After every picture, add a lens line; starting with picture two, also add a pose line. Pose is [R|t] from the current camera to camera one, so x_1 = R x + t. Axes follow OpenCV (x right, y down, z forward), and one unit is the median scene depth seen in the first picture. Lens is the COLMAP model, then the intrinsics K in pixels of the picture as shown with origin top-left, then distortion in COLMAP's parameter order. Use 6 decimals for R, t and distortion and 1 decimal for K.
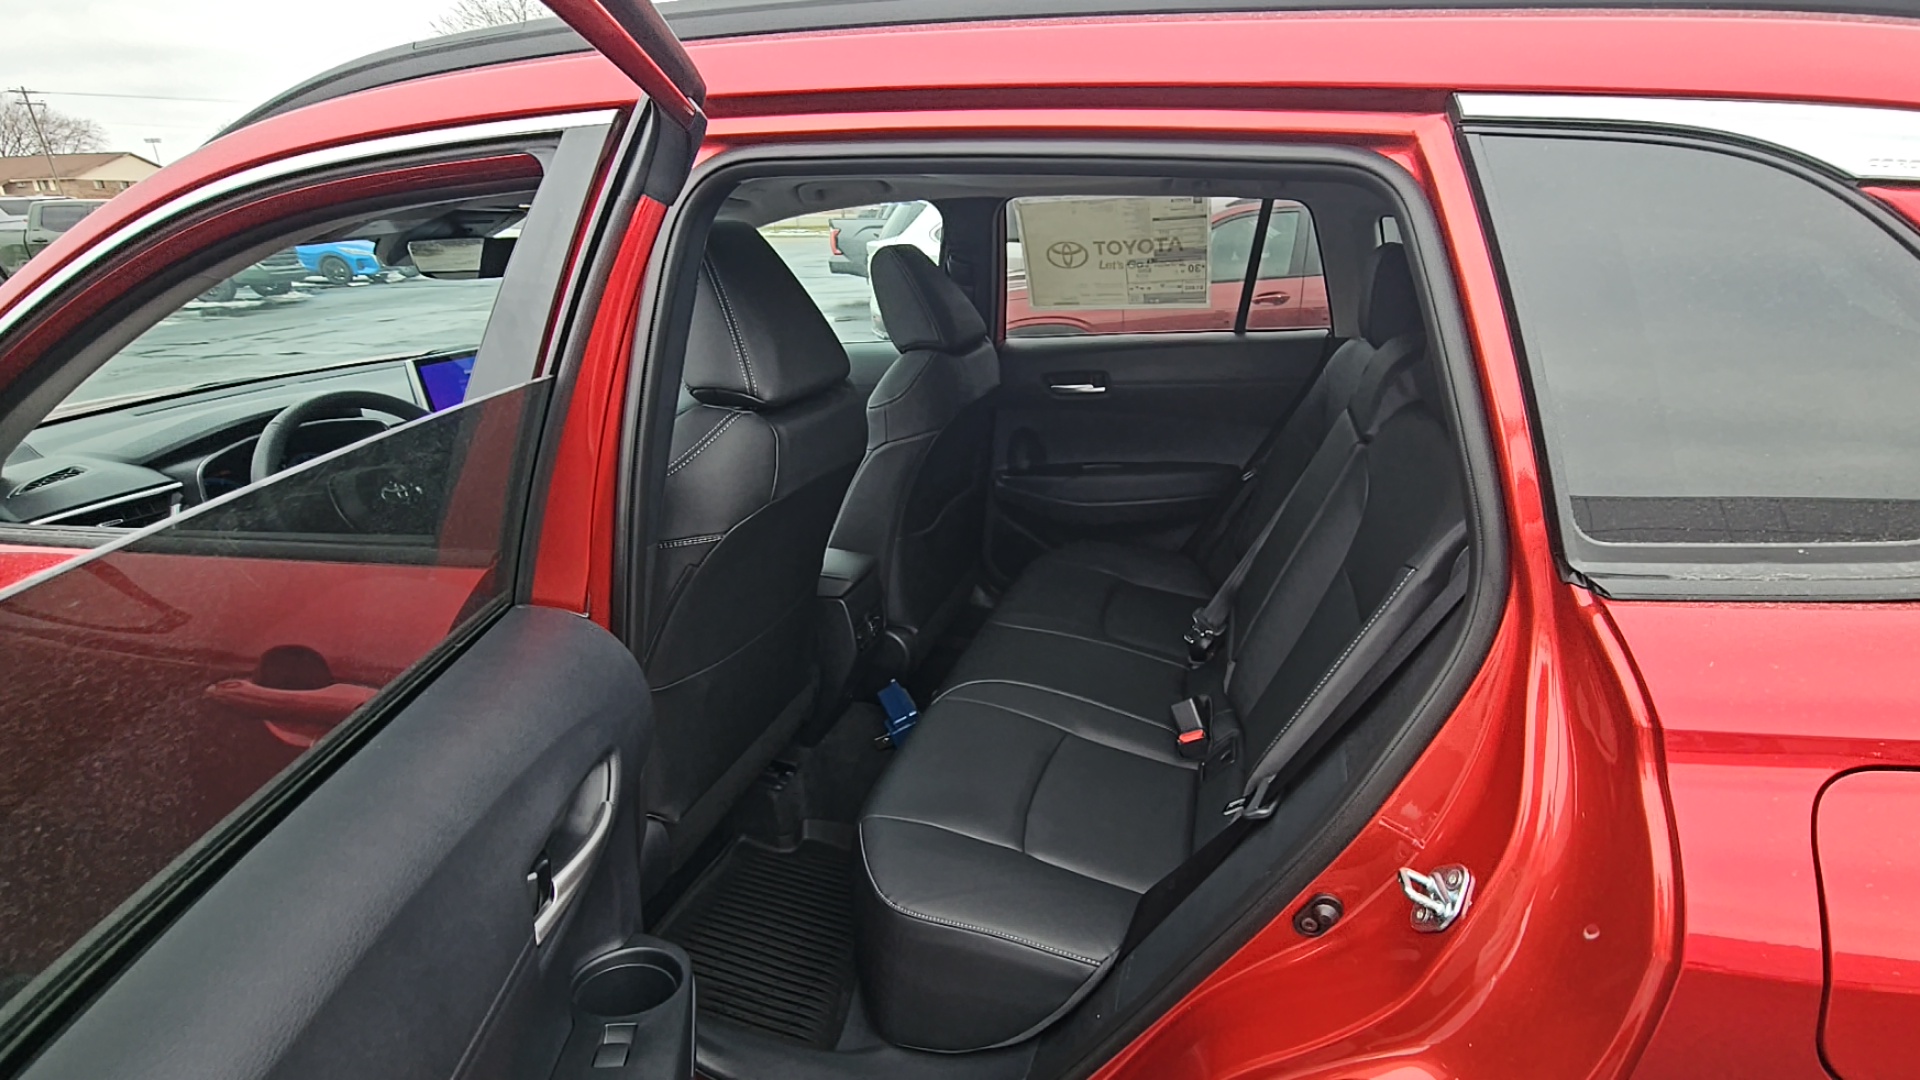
lens RADIAL K [[846.0, 0, 976.6], [0, 846.0, 547.7], [0, 0, 1]] dist [0.002297, -0.000037]
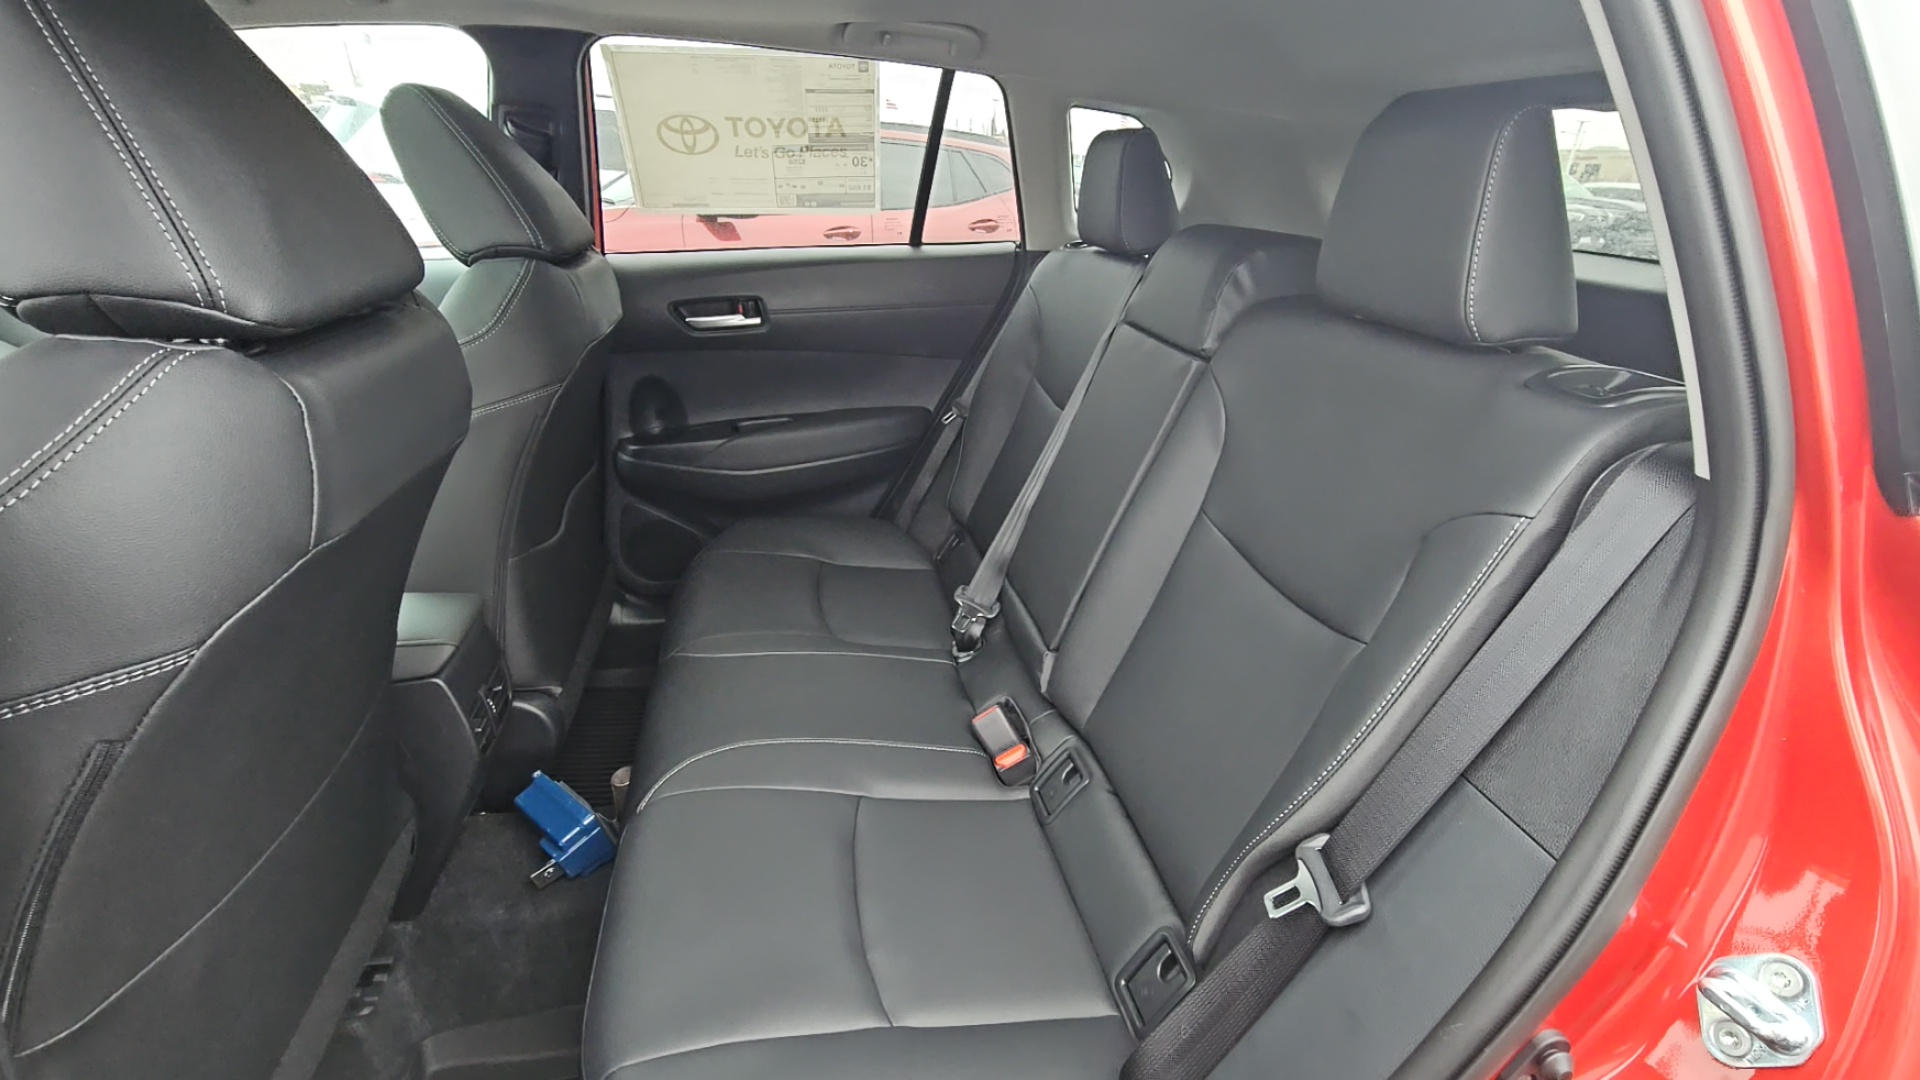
lens RADIAL K [[858.6, 0, 978.5], [0, 858.6, 546.4], [0, 0, 1]] dist [0.010648, -0.009001]
pose [[0.869576, -0.152783, 0.469568, -0.082616], [0.128226, 0.988176, 0.084063, -0.027357], [-0.476860, -0.012889, 0.878885, 0.238869]]
